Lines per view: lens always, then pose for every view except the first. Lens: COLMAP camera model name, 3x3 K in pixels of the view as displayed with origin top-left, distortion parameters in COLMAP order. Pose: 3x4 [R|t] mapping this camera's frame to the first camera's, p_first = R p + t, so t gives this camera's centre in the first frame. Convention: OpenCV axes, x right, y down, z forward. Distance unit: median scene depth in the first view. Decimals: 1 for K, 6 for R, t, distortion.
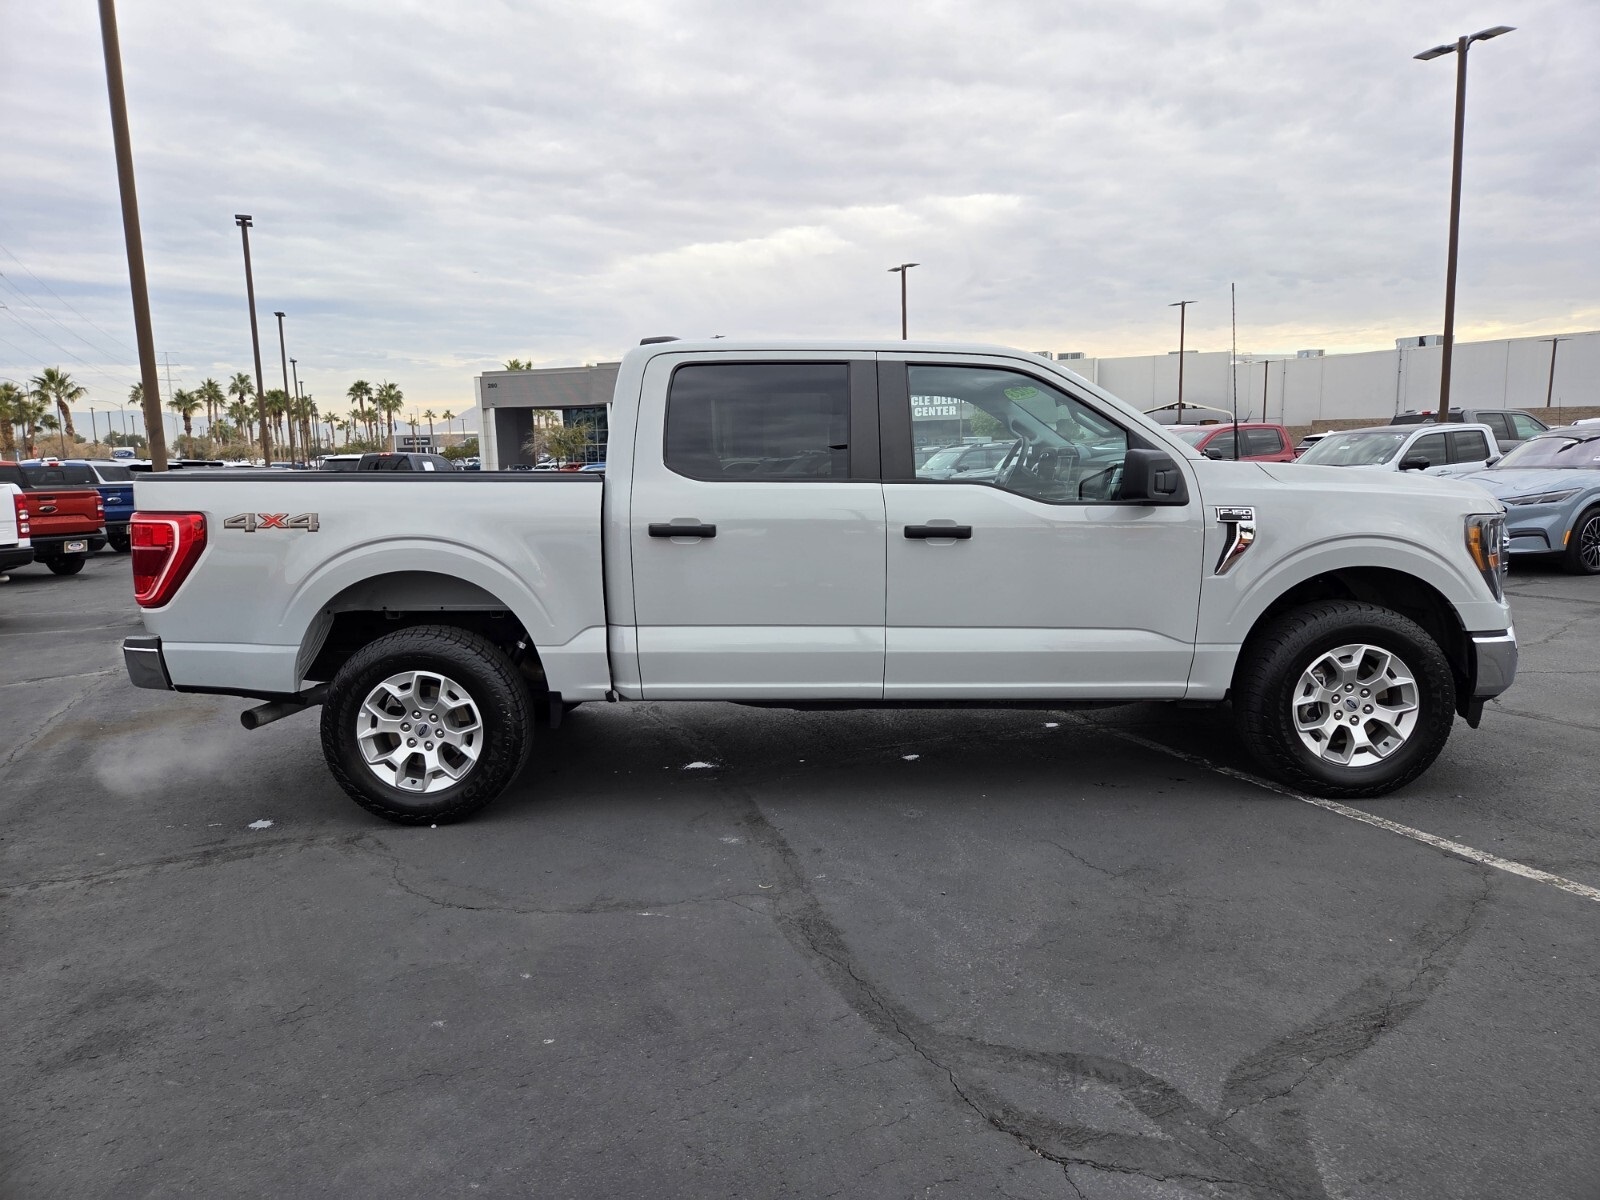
lens RADIAL K [[1116.3, 0, 800.0], [0, 1116.3, 600.0], [0, 0, 1]] dist [0.031489, -0.002231]
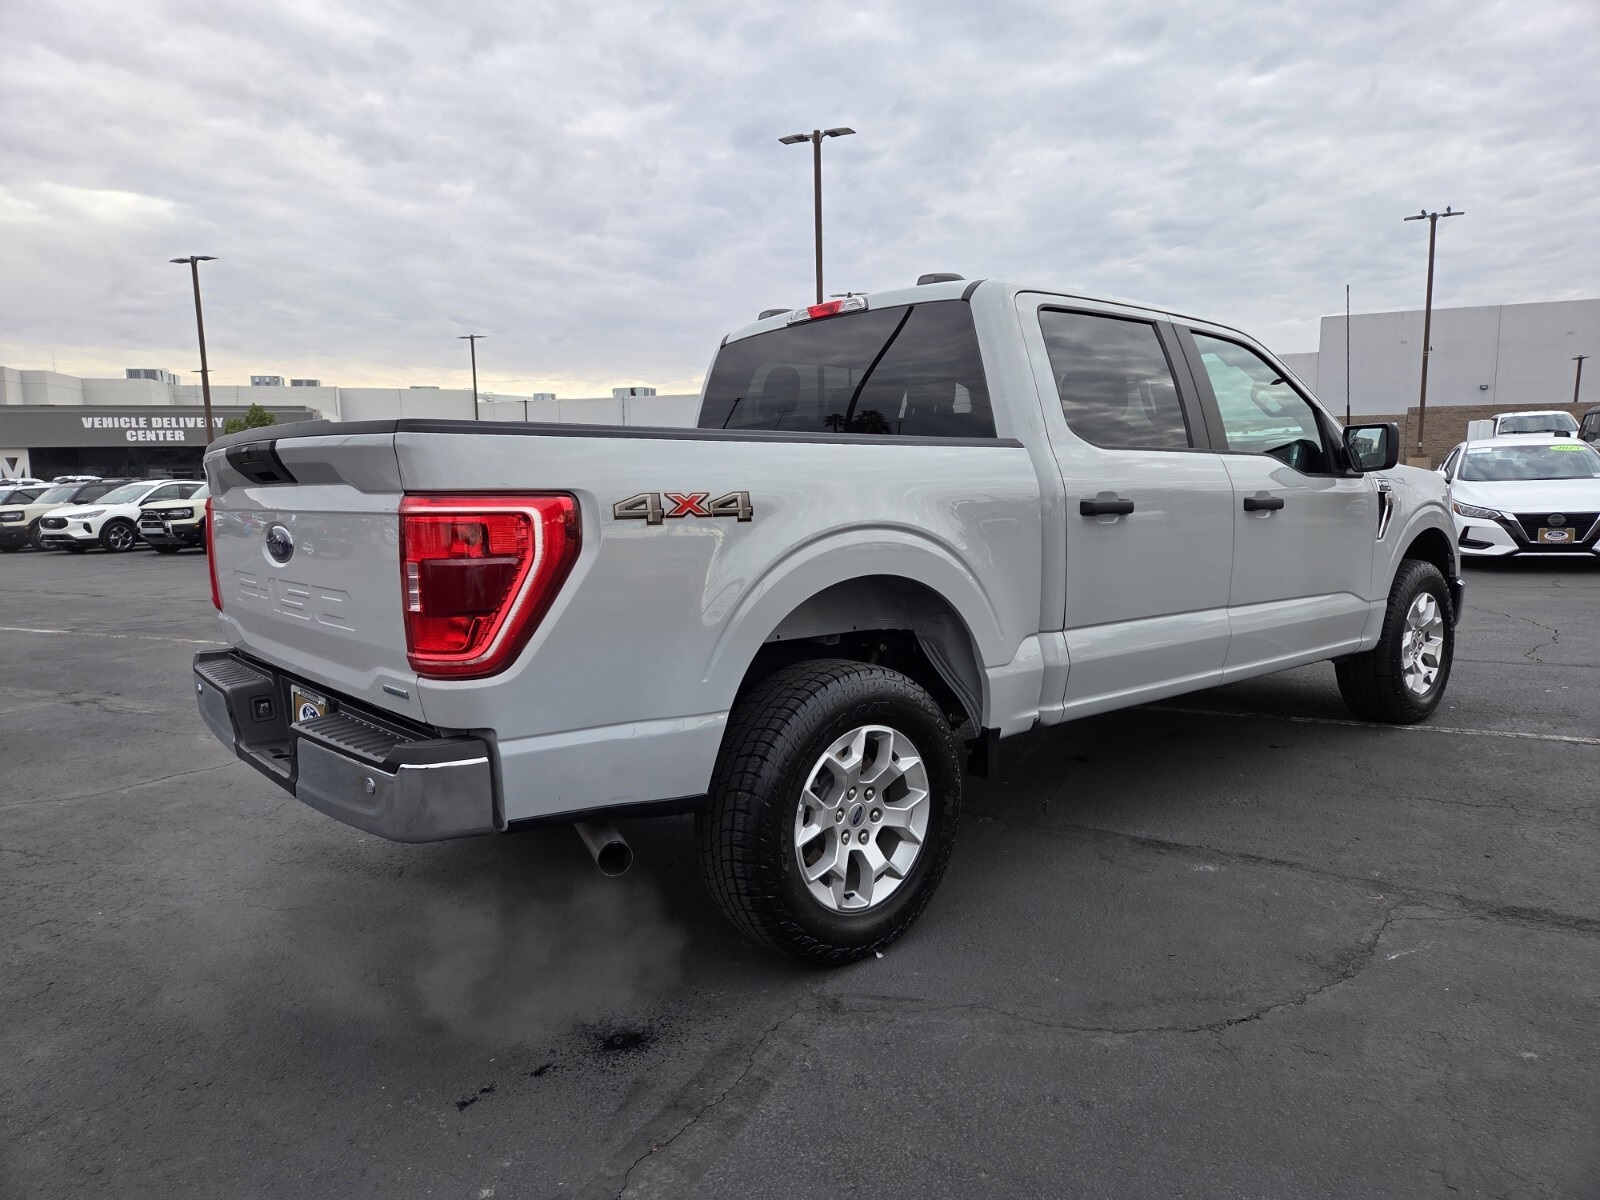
lens RADIAL K [[1107.5, 0, 800.0], [0, 1107.5, 600.0], [0, 0, 1]] dist [0.088245, -0.081234]
pose [[0.750301, -0.068475, 0.657541, -0.237421], [0.092290, 0.995731, -0.001617, -0.004247], [-0.654623, 0.061898, 0.753417, 0.153920]]
